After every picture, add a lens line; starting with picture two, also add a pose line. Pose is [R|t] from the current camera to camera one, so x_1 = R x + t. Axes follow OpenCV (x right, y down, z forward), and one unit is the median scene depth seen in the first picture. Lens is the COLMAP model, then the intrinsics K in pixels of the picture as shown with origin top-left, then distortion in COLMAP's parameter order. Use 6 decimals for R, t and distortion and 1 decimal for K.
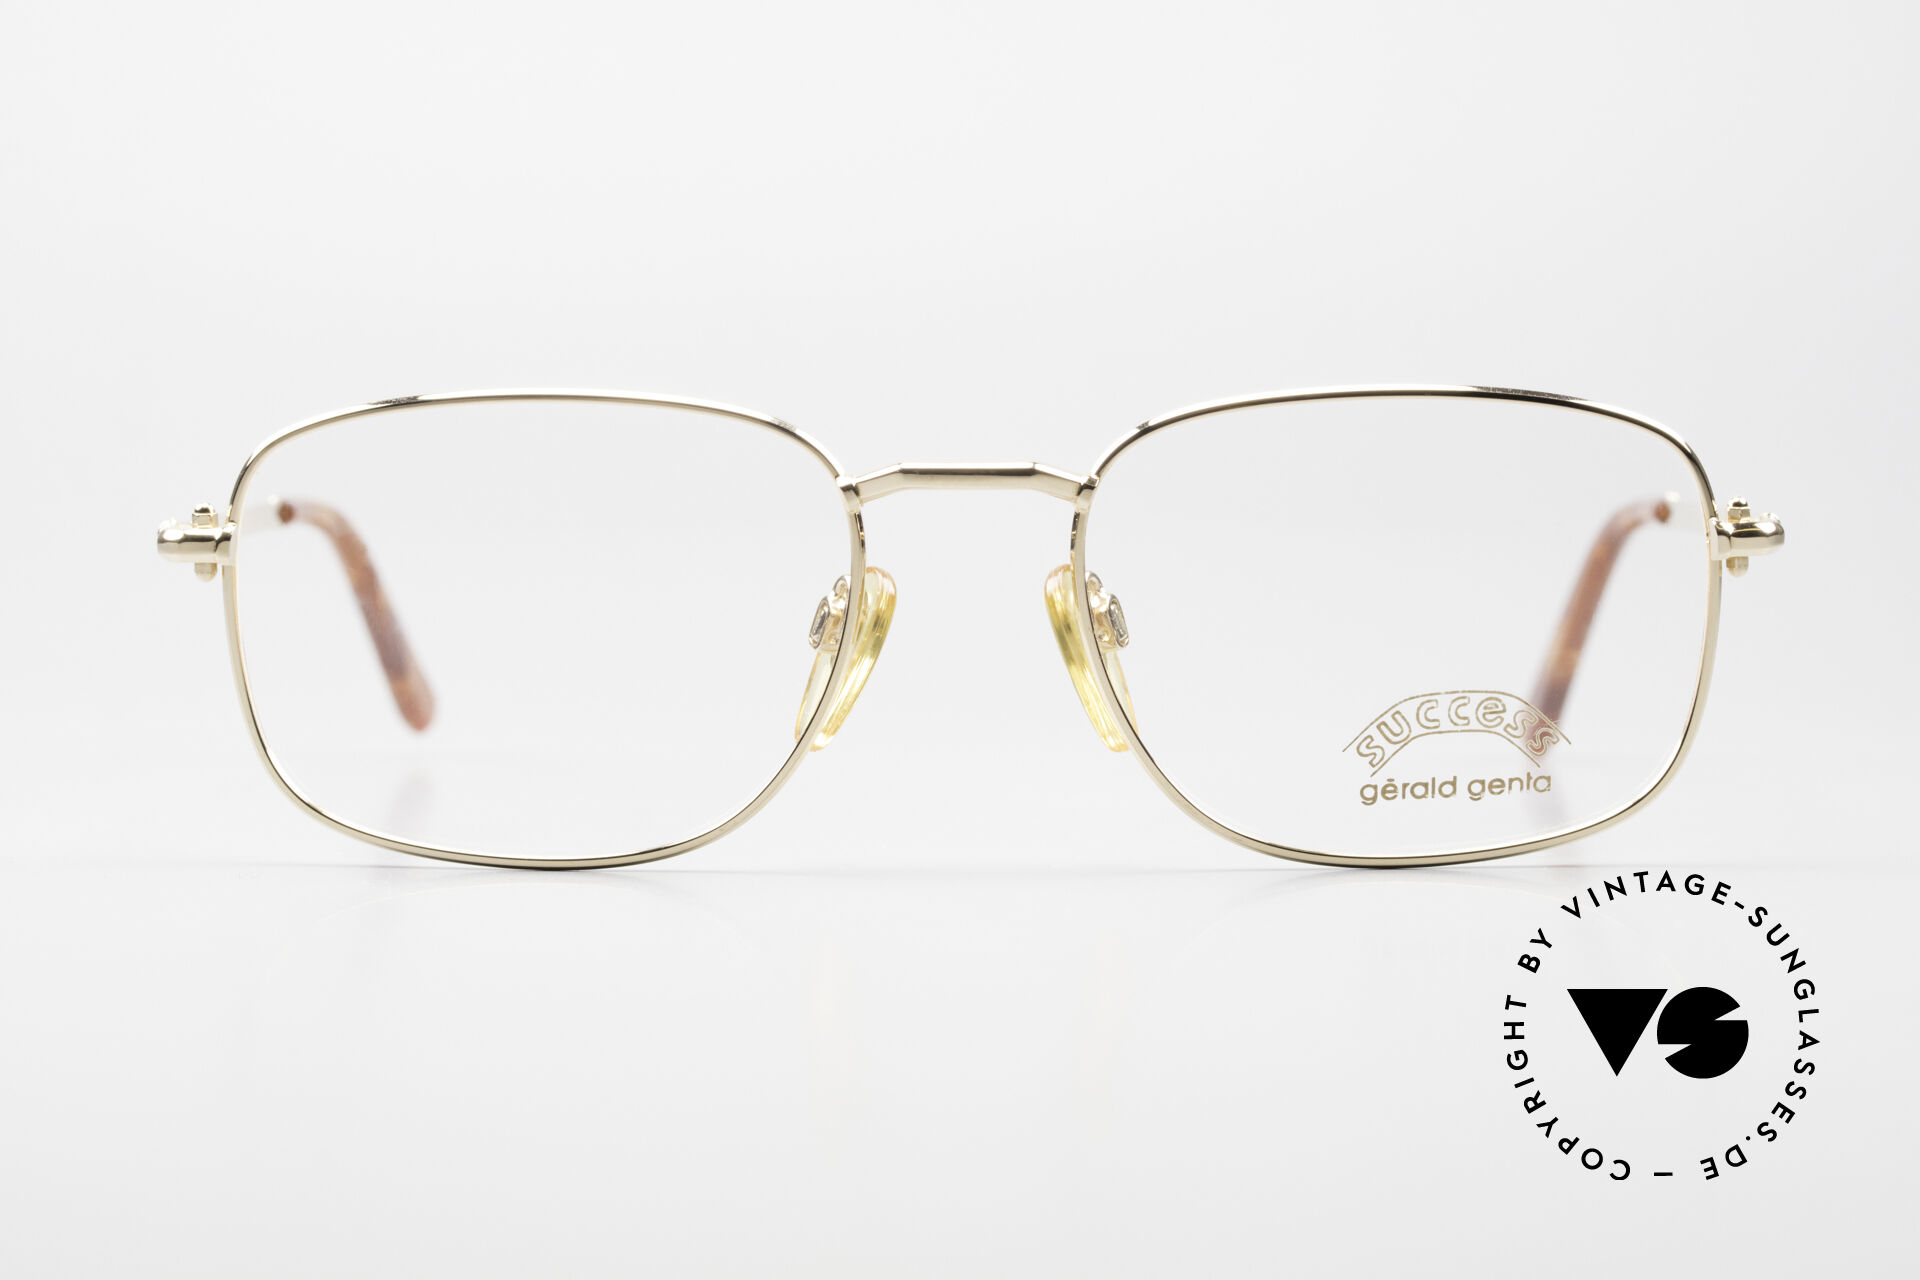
lens RADIAL K [[5396.7, 0, 958.5], [0, 5396.7, 625.6], [0, 0, 1]] dist [-0.862031, 0.000000]
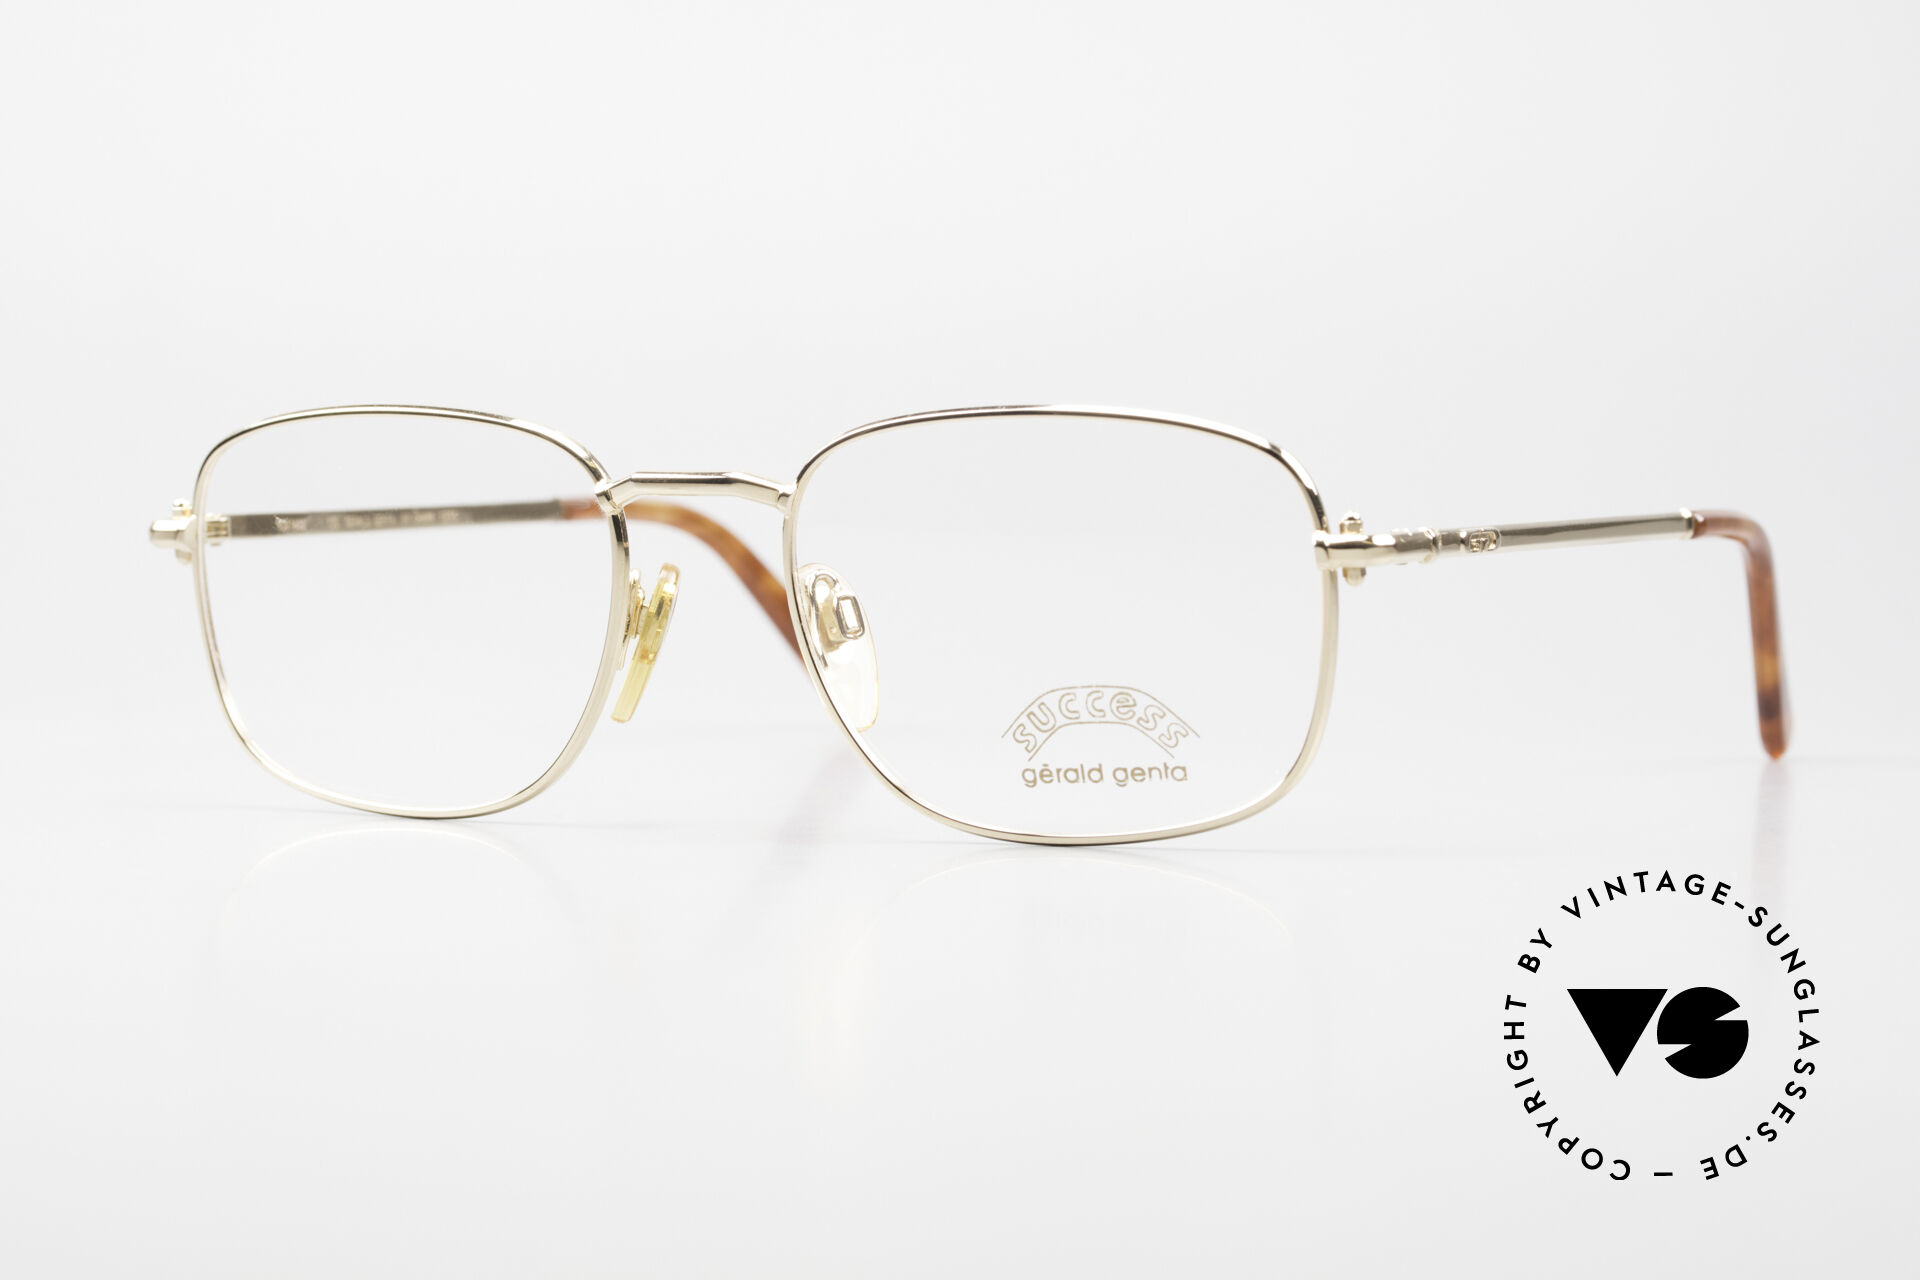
lens RADIAL K [[5396.7, 0, 961.7], [0, 5396.7, 647.0], [0, 0, 1]] dist [-0.862031, 0.000000]
pose [[0.959215, 0.023460, -0.281703, 0.375944], [-0.023044, 0.999723, 0.004791, -0.000336], [0.281737, 0.001896, 0.959490, -0.065821]]
